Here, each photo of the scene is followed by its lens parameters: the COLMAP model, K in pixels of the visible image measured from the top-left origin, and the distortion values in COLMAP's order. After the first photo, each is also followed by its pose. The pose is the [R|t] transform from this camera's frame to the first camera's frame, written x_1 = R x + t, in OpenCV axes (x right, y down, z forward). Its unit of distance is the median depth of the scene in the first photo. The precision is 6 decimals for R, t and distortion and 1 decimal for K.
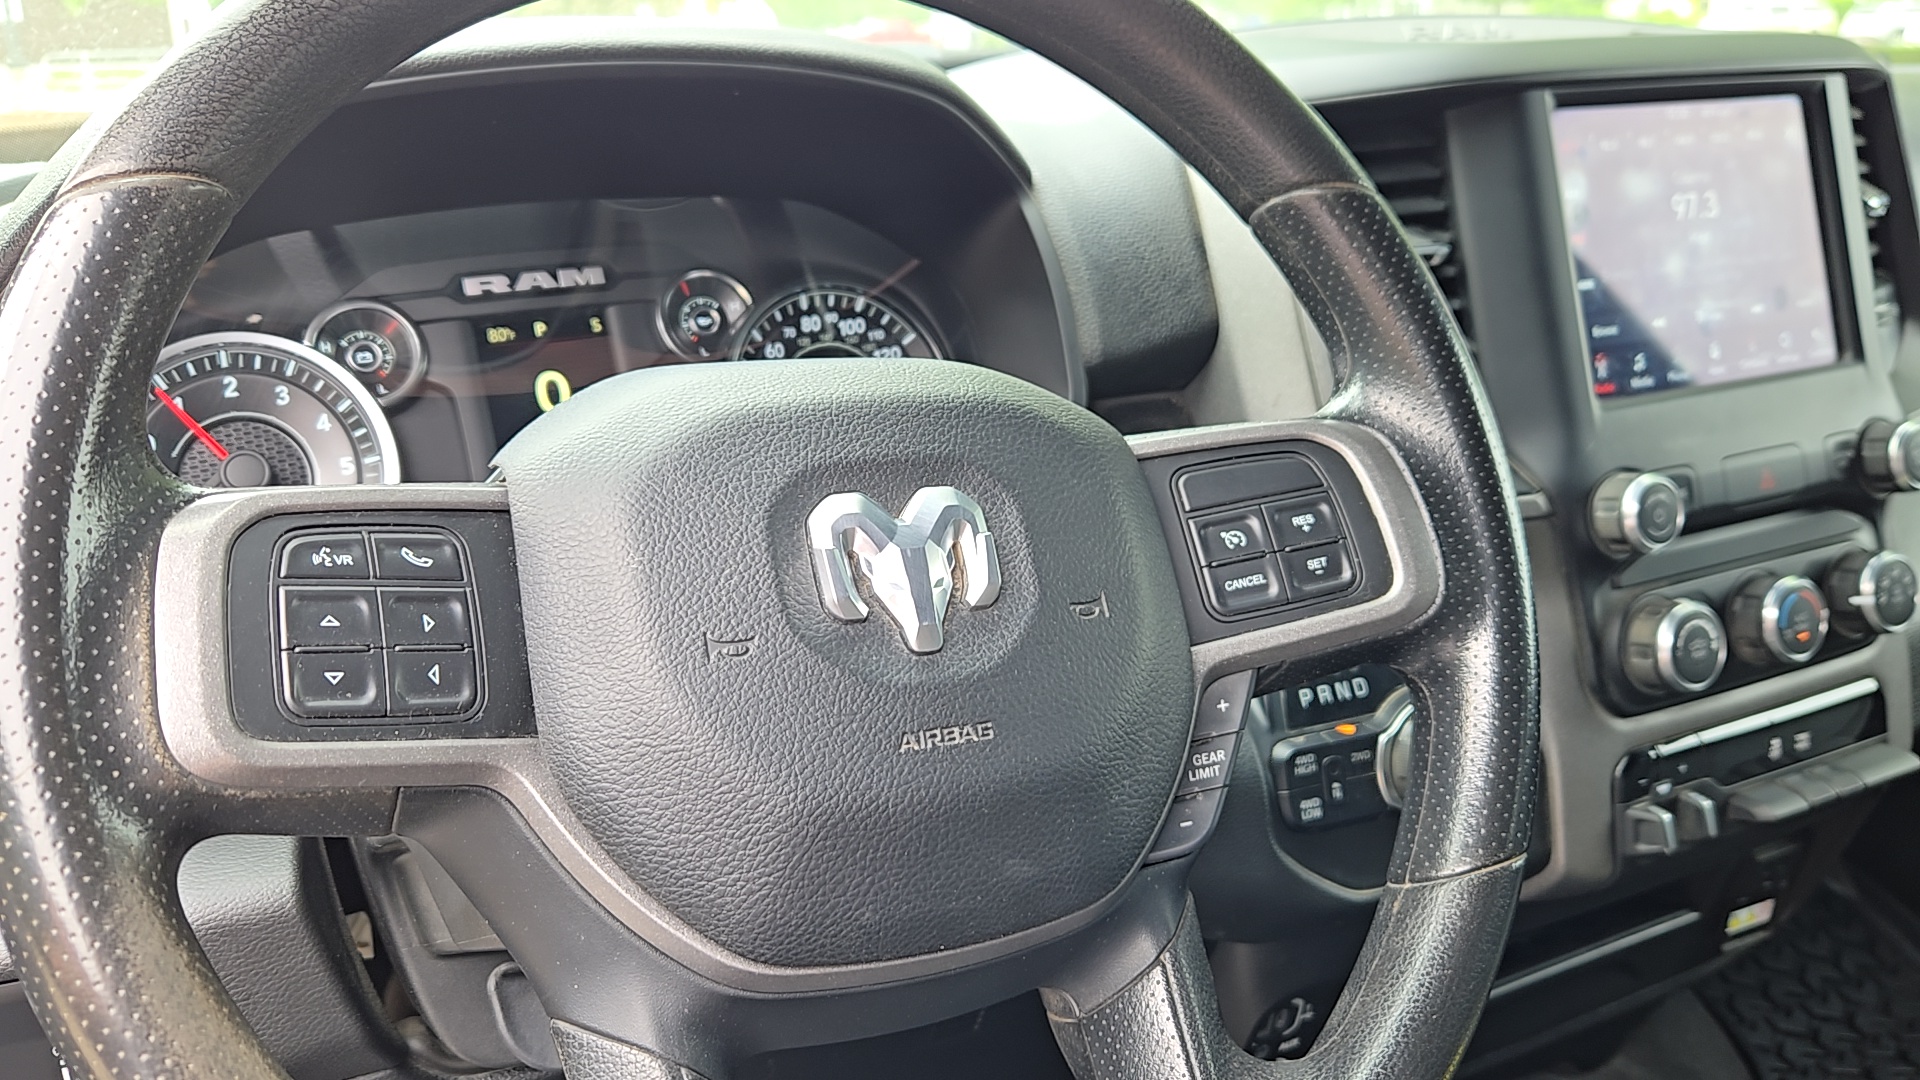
lens RADIAL K [[1610.2, 0, 945.0], [0, 1610.2, 550.1], [0, 0, 1]] dist [0.001204, -0.003594]
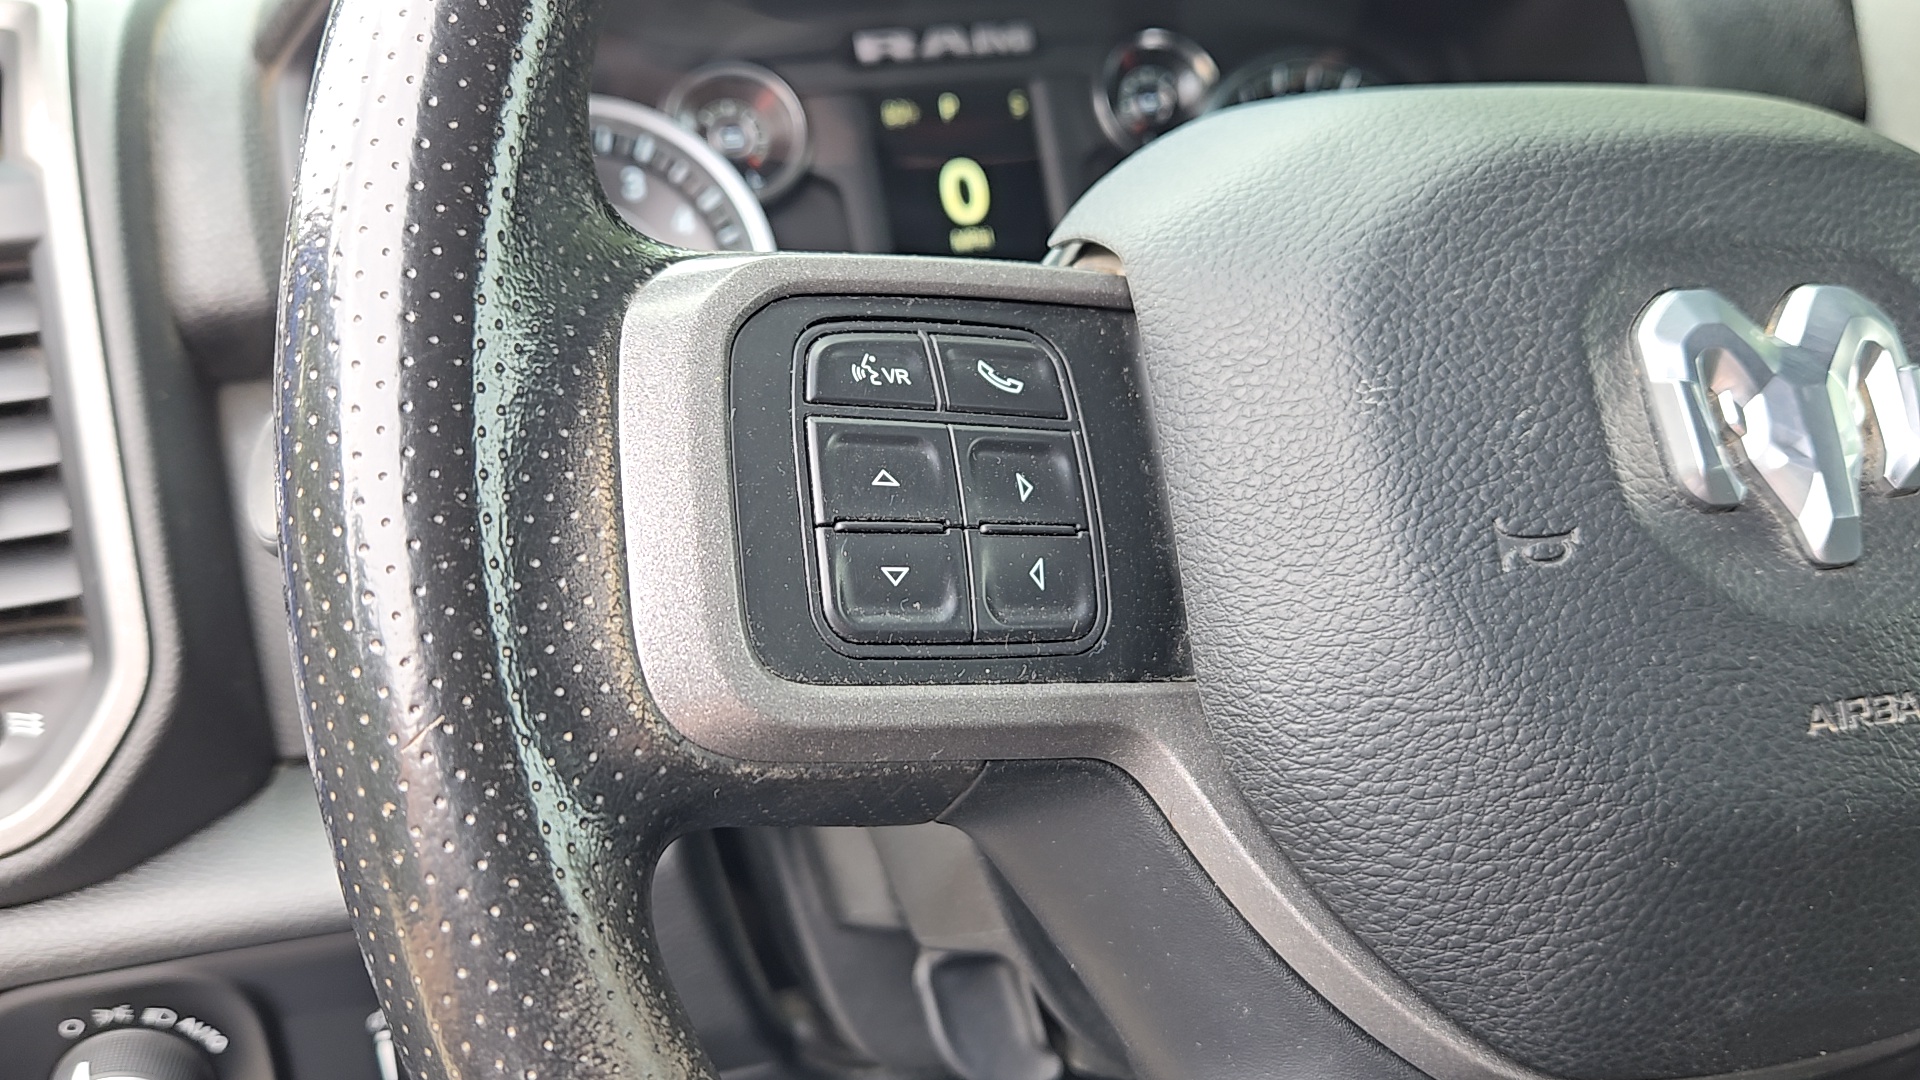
lens RADIAL K [[1610.2, 0, 955.1], [0, 1610.2, 558.3], [0, 0, 1]] dist [0.001204, -0.003594]
pose [[0.992590, 0.038485, -0.115259, -0.161040], [-0.028787, 0.995994, 0.084658, 0.012618], [0.118055, -0.080713, 0.989721, 0.234401]]
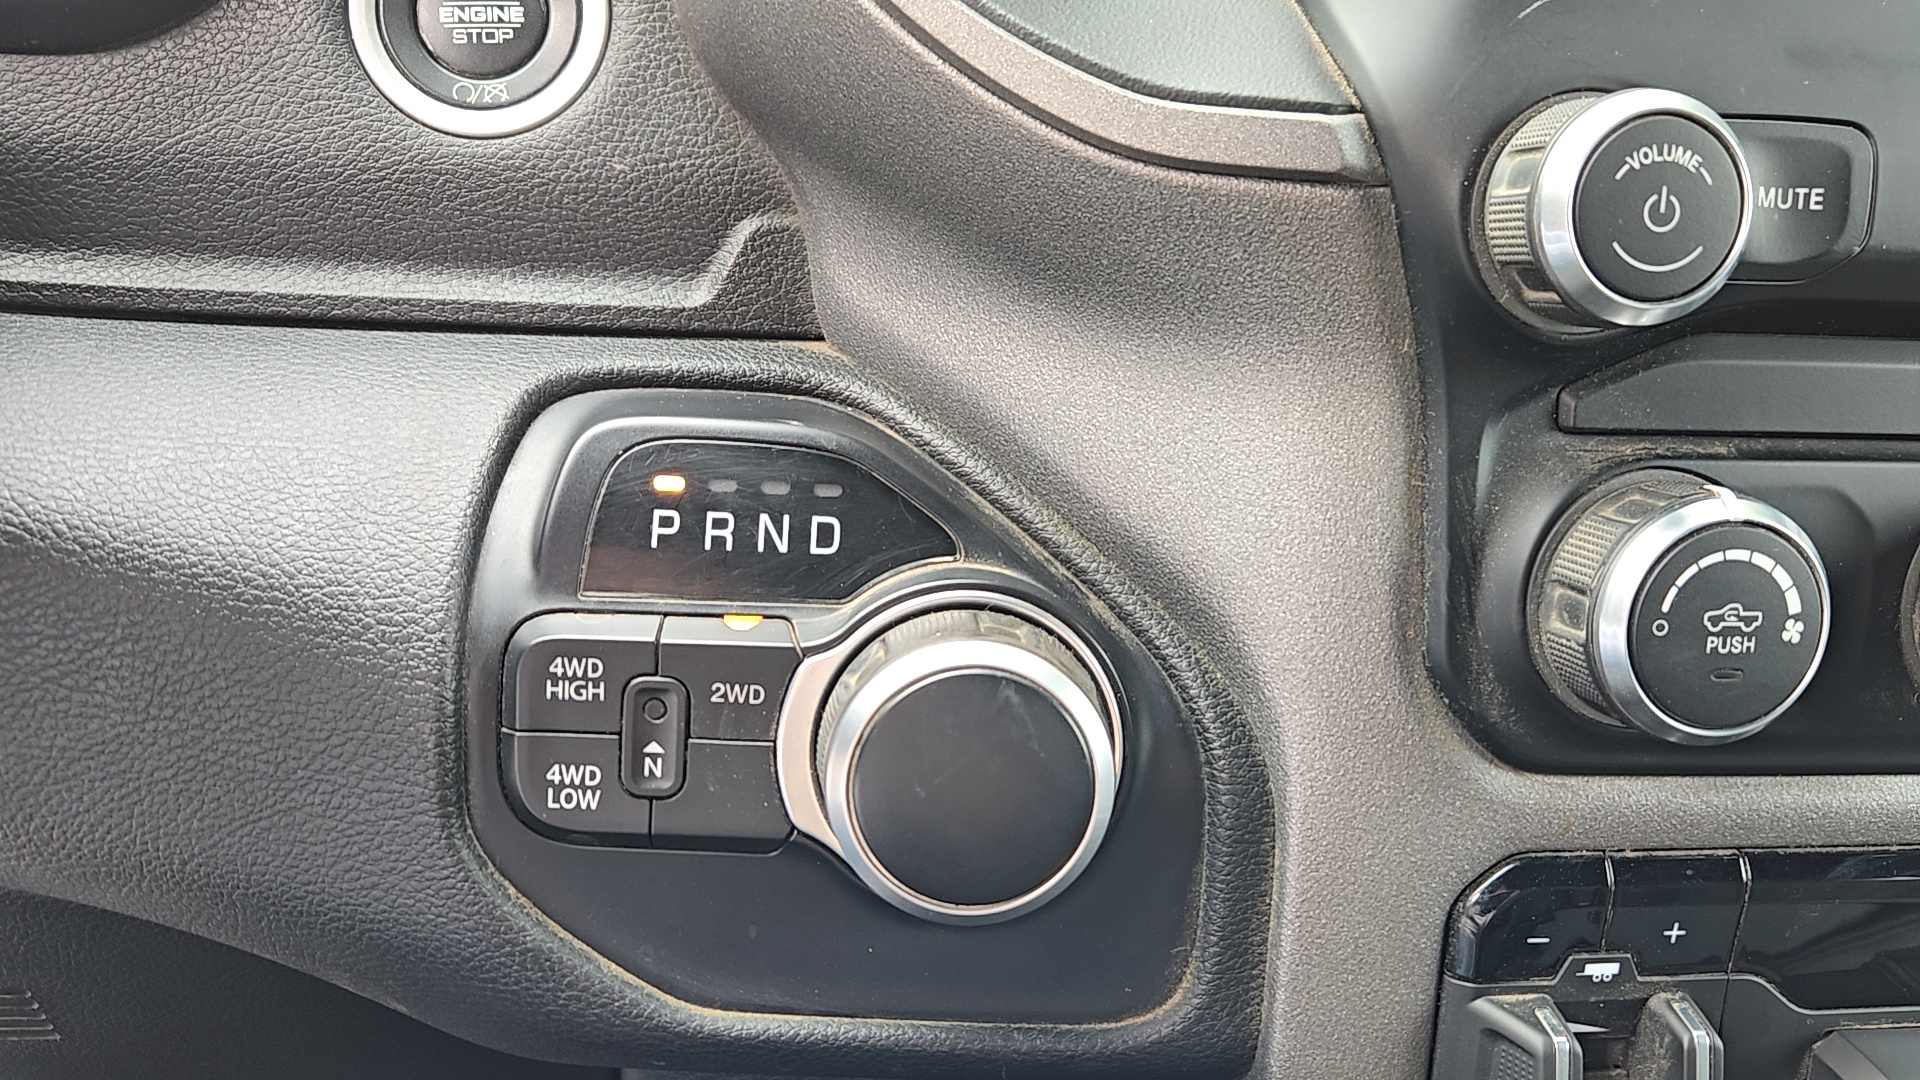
lens RADIAL K [[1610.2, 0, 954.9], [0, 1610.2, 531.7], [0, 0, 1]] dist [0.001204, -0.003594]
pose [[0.939137, 0.207267, -0.273974, 0.442530], [-0.185630, 0.977210, 0.102971, 0.039293], [0.289072, -0.045846, 0.956209, 0.679262]]
